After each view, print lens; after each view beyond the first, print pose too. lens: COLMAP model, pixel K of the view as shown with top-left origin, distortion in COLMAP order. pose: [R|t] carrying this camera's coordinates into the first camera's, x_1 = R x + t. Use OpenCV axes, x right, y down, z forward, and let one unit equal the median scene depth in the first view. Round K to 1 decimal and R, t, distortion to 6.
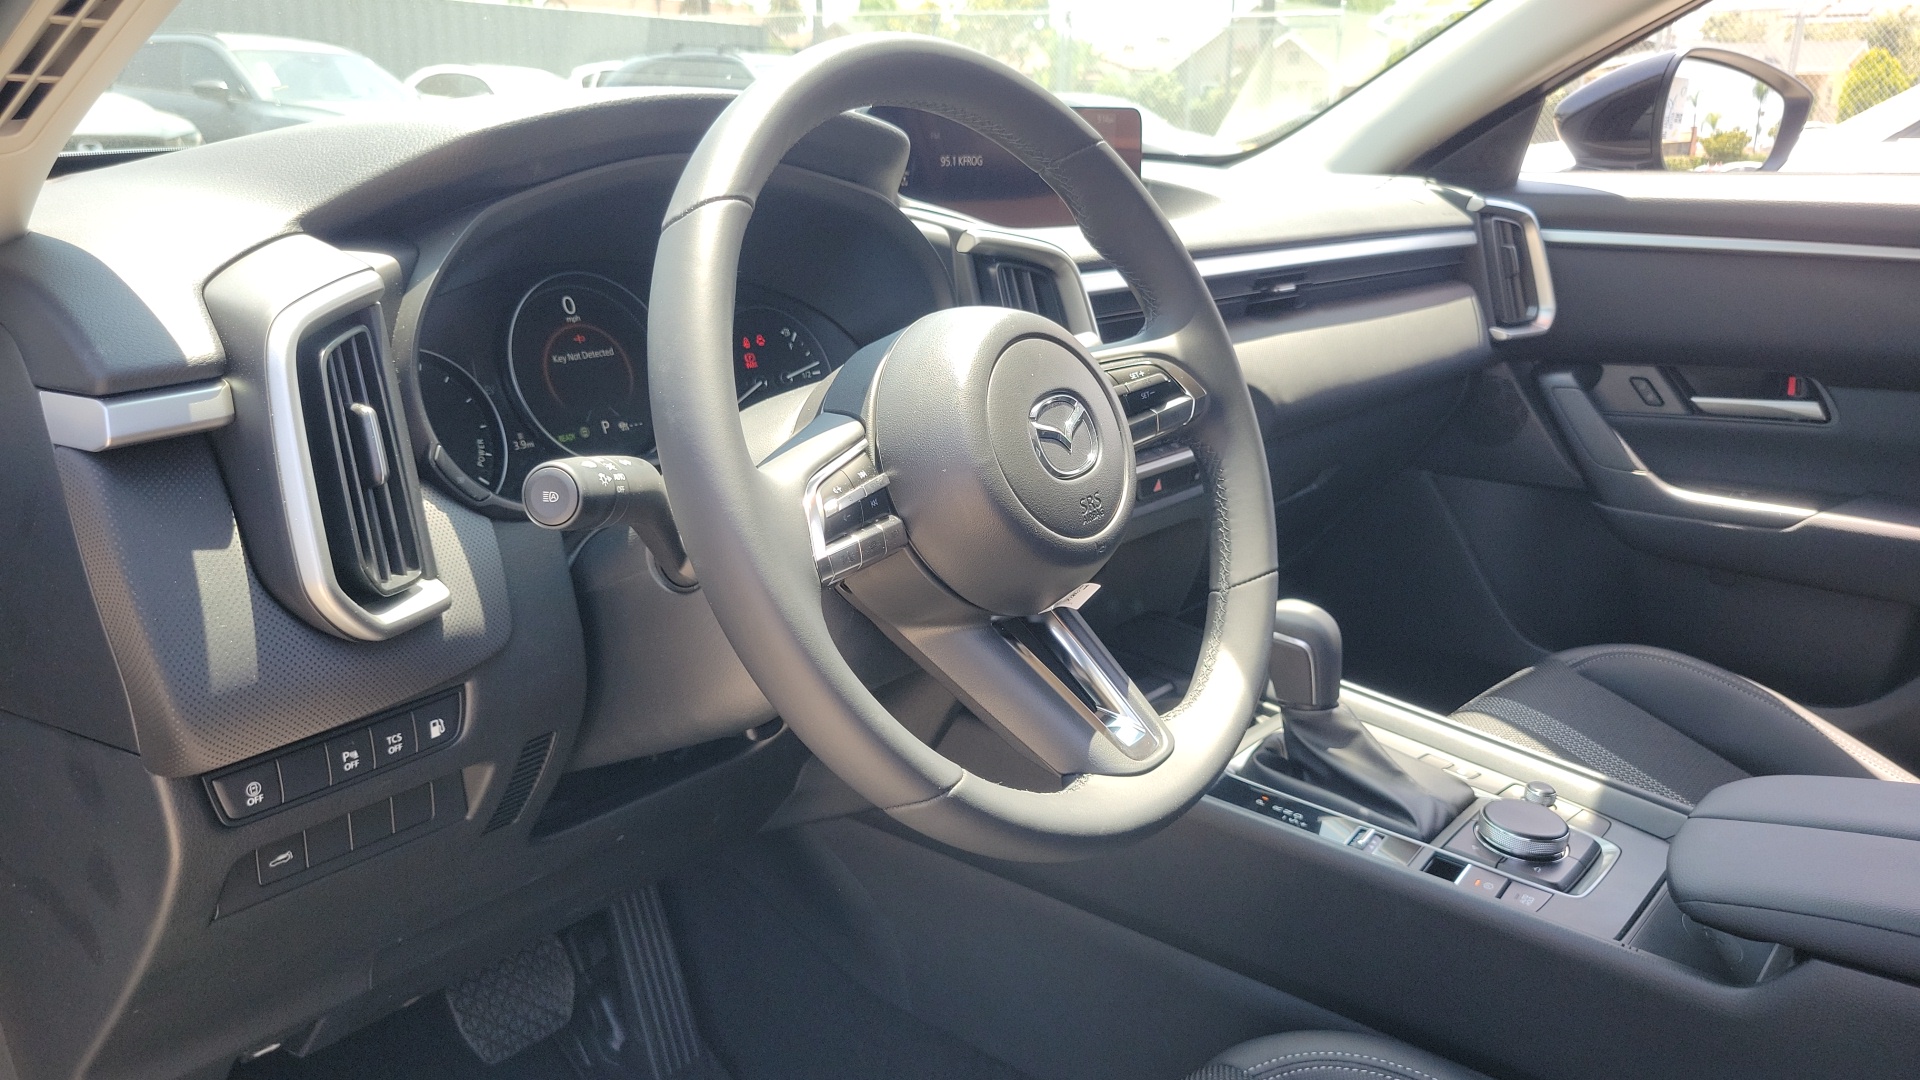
lens RADIAL K [[1439.9, 0, 964.8], [0, 1439.9, 566.3], [0, 0, 1]] dist [0.005461, 0.000008]
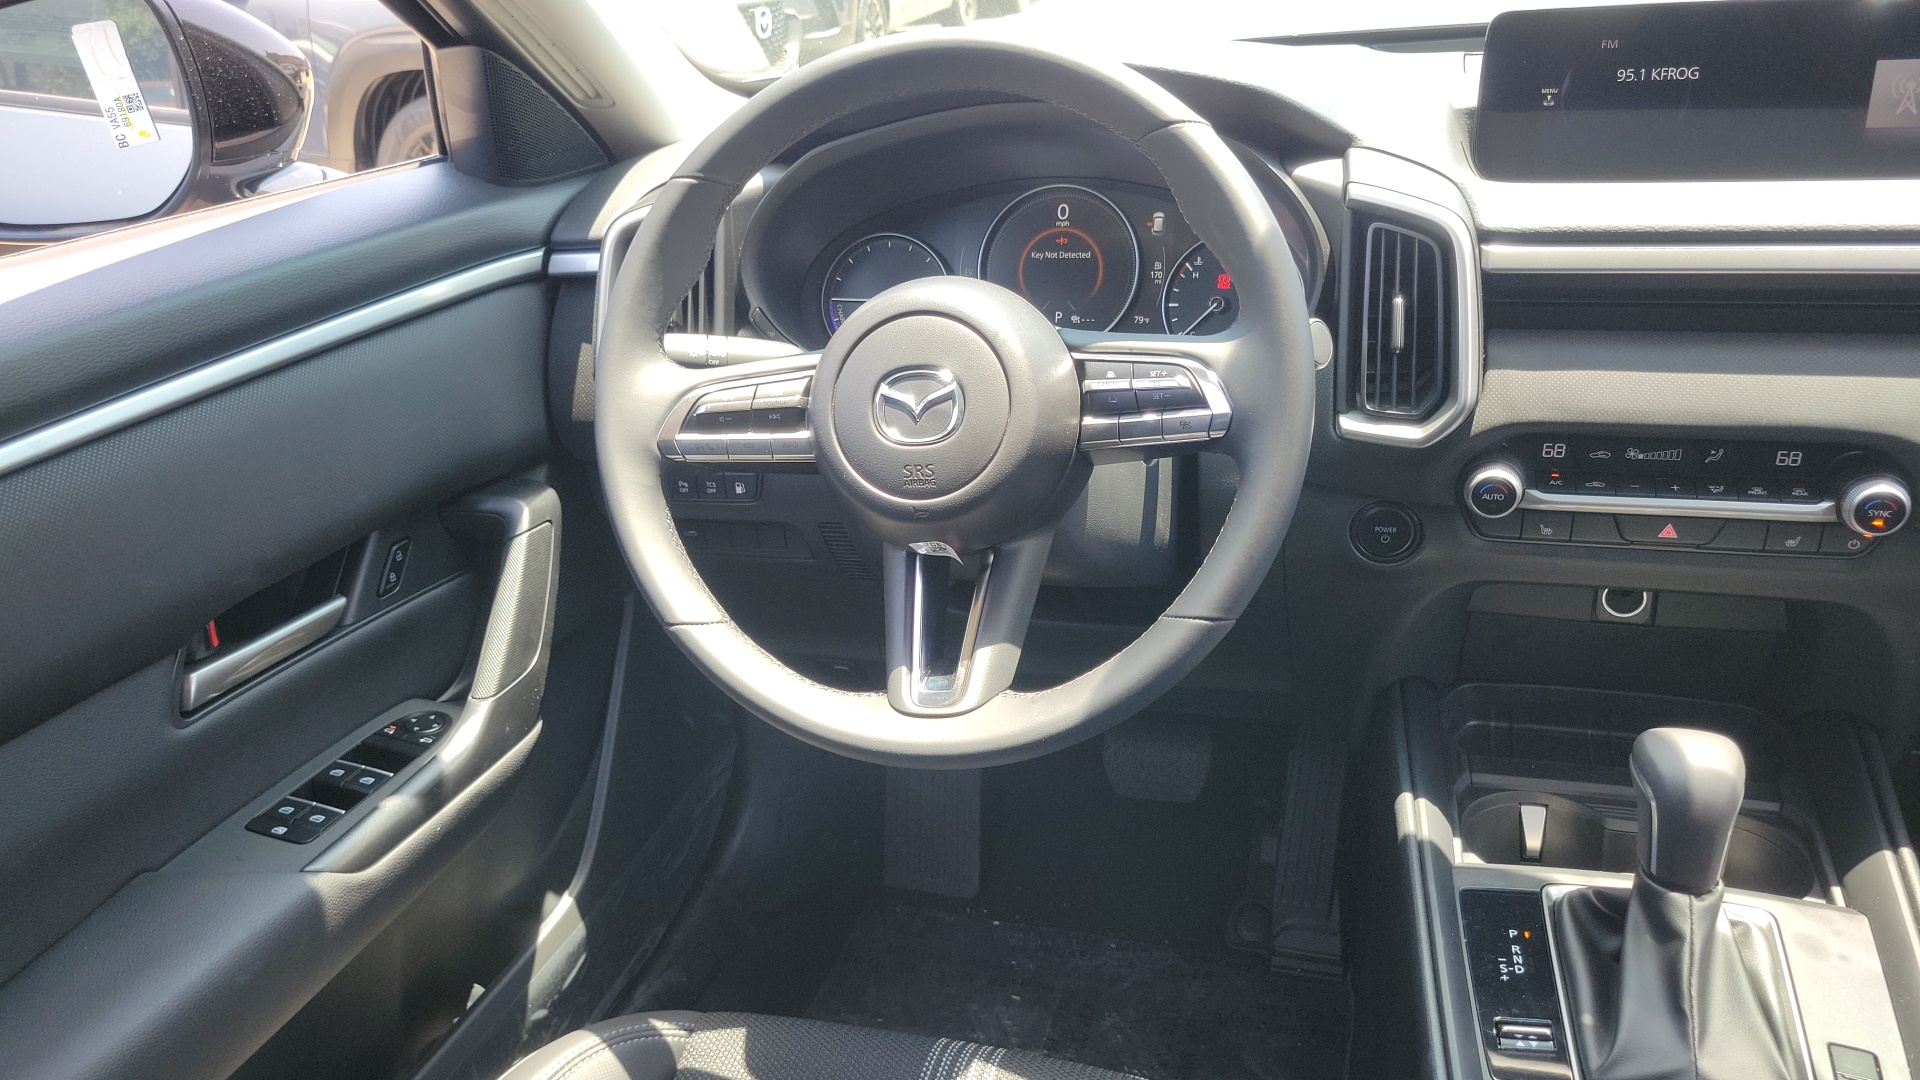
lens RADIAL K [[1419.1, 0, 960.0], [0, 1419.1, 540.0], [0, 0, 1]] dist [0.038767, -0.028304]
pose [[0.394019, 0.332290, -0.856932, 0.622557], [-0.205779, 0.940583, 0.270109, -0.175263], [0.895770, 0.069910, 0.438986, 0.323187]]
